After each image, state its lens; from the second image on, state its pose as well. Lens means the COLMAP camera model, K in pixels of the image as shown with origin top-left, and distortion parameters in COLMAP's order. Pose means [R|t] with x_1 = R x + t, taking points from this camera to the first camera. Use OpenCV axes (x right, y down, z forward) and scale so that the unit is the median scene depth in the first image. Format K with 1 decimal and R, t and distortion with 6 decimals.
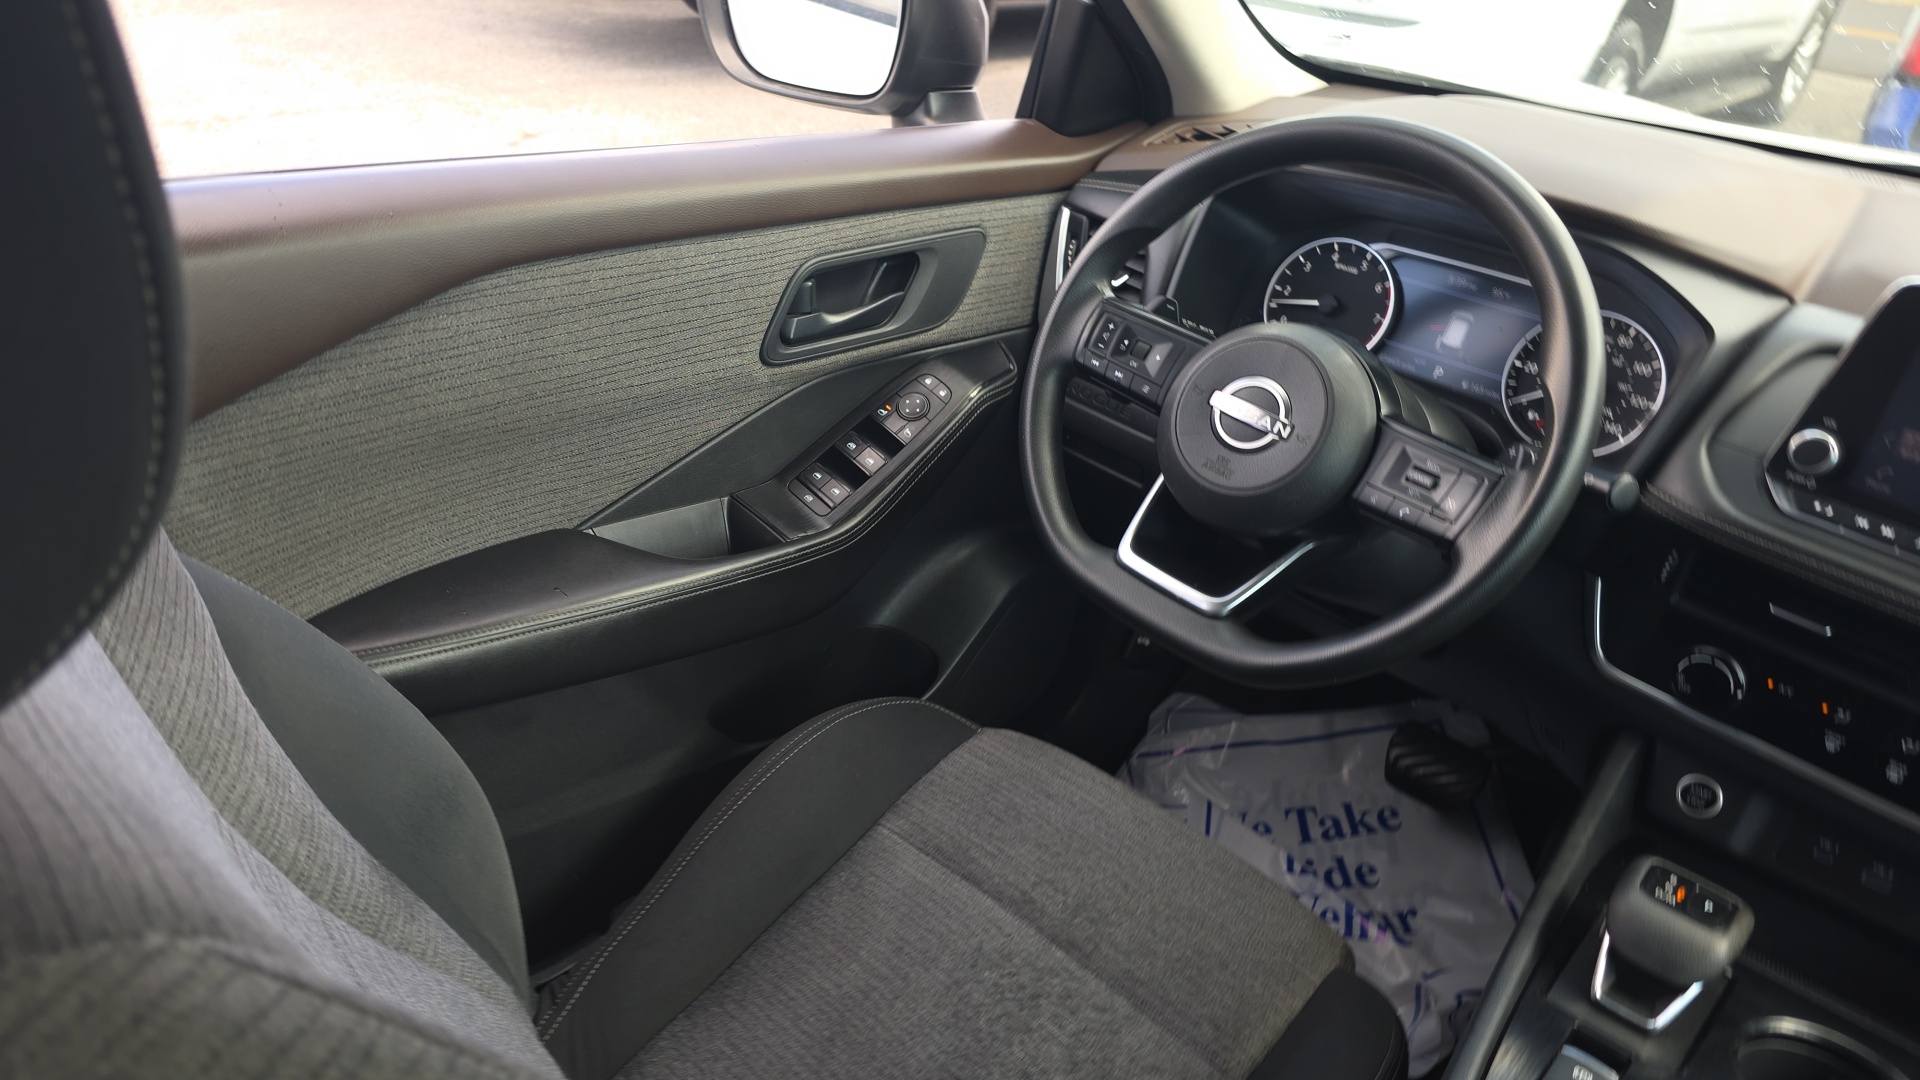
lens RADIAL K [[1313.9, 0, 887.4], [0, 1313.9, 558.6], [0, 0, 1]] dist [0.051599, -0.047811]
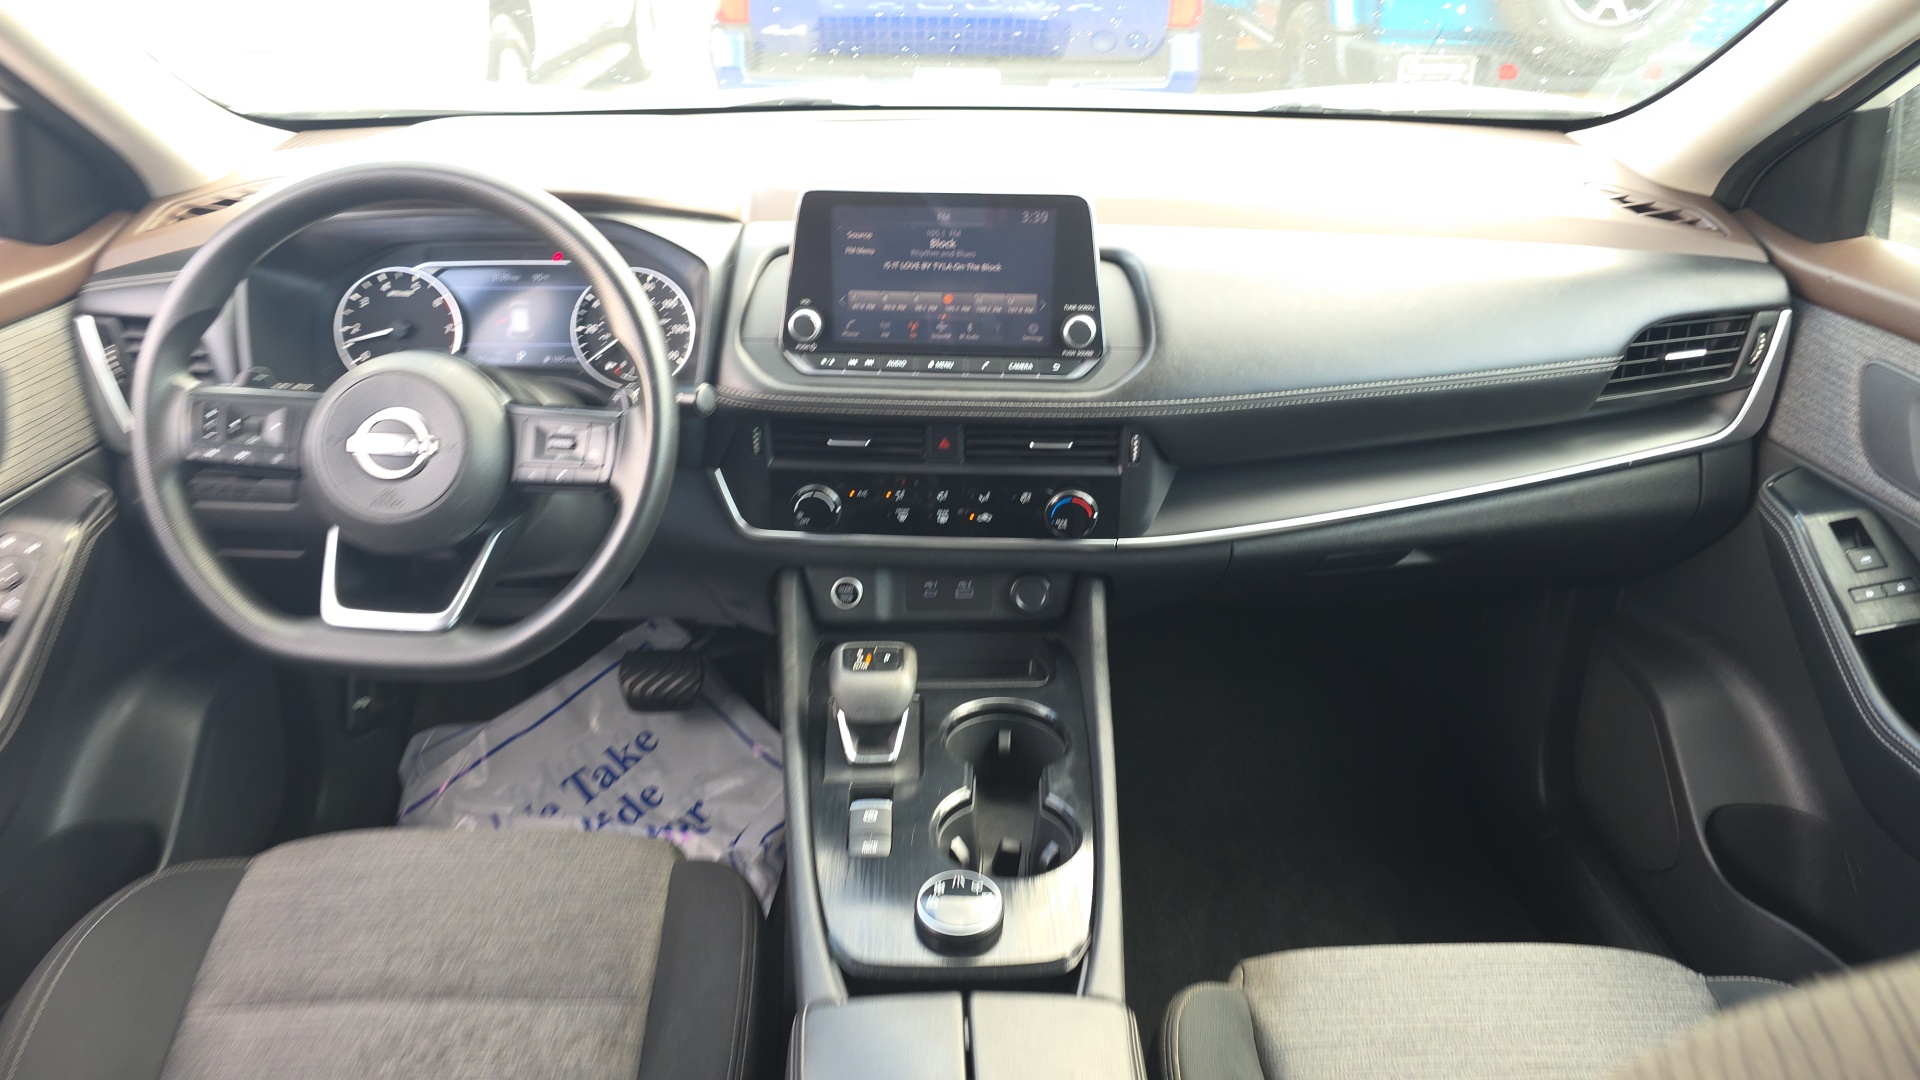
lens RADIAL K [[1306.1, 0, 936.4], [0, 1306.1, 520.2], [0, 0, 1]] dist [0.052072, -0.082310]
pose [[0.698992, -0.385527, 0.602311, -0.067781], [0.404370, 0.907743, 0.111749, 0.004129], [-0.589826, 0.165445, 0.790401, -0.073803]]
